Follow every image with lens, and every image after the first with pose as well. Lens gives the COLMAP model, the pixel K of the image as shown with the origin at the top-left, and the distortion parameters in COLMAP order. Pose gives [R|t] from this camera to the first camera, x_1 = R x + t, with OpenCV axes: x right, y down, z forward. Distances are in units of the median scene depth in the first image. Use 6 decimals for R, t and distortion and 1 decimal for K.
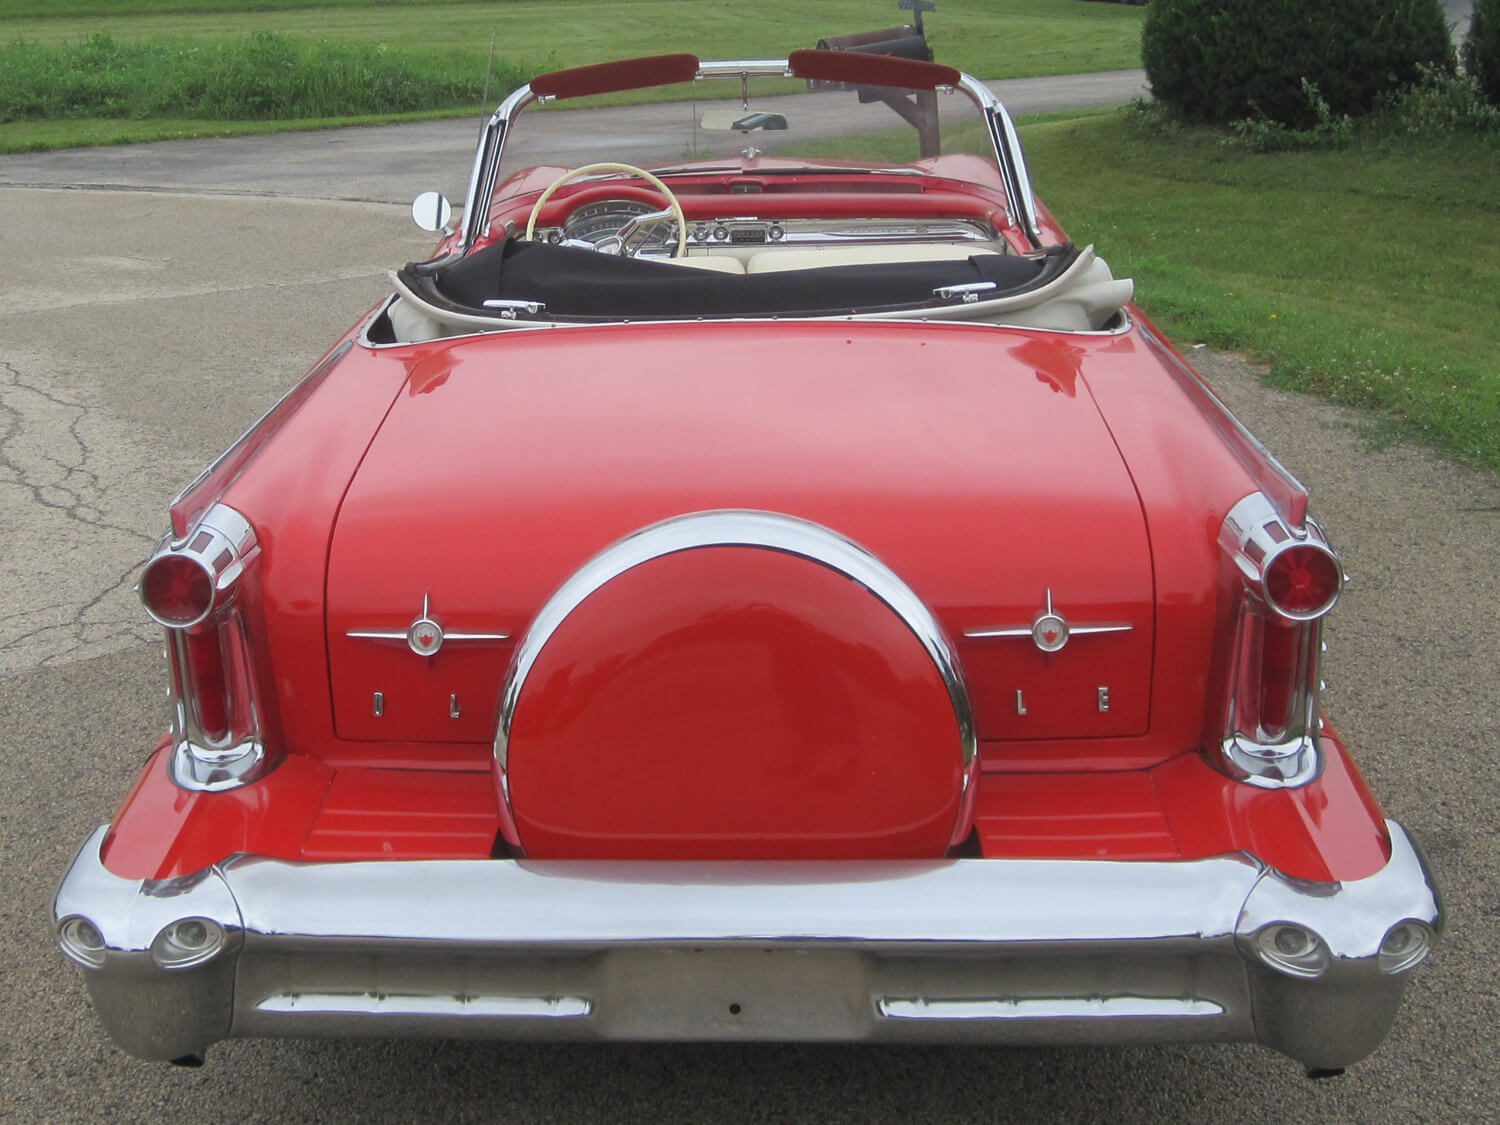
lens RADIAL K [[2425.3, 0, 547.3], [0, 2425.3, 505.3], [0, 0, 1]] dist [-0.083180, 0.106051]
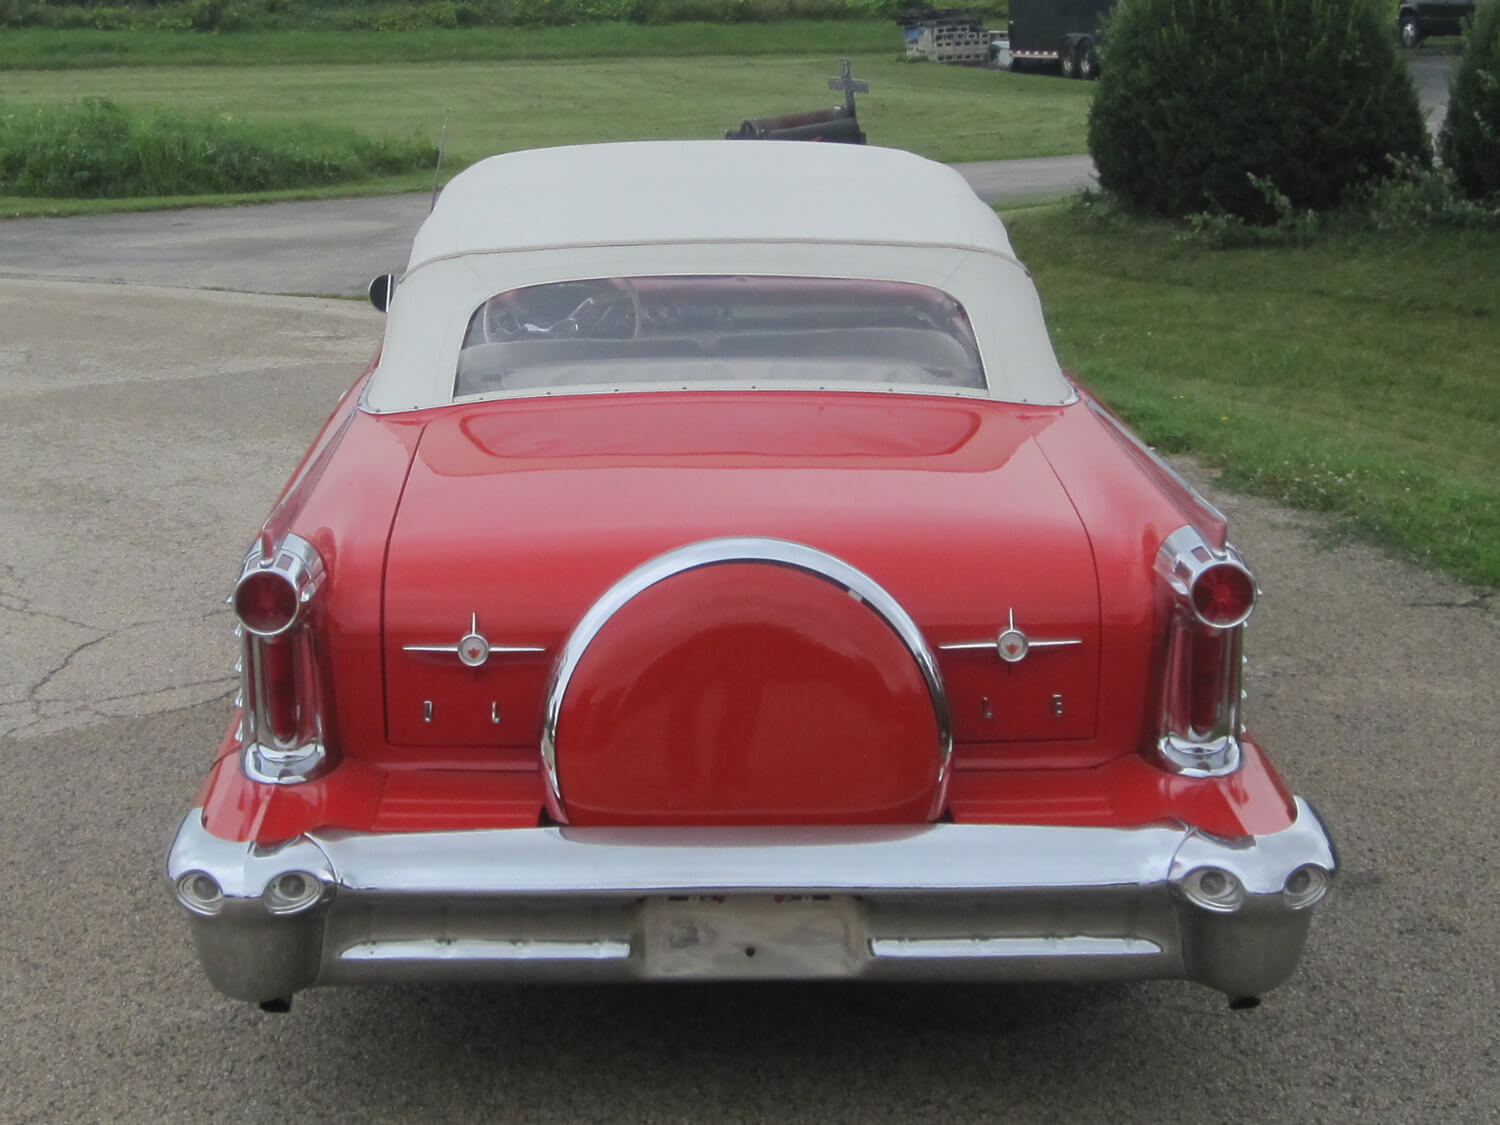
lens RADIAL K [[2900.8, 0, 615.3], [0, 2900.8, 562.6], [0, 0, 1]] dist [-0.037100, -0.057578]
pose [[0.996825, 0.005734, 0.079421, -0.052531], [-0.002935, 0.999372, -0.035316, 0.034817], [-0.079573, 0.034971, 0.996215, -0.211943]]
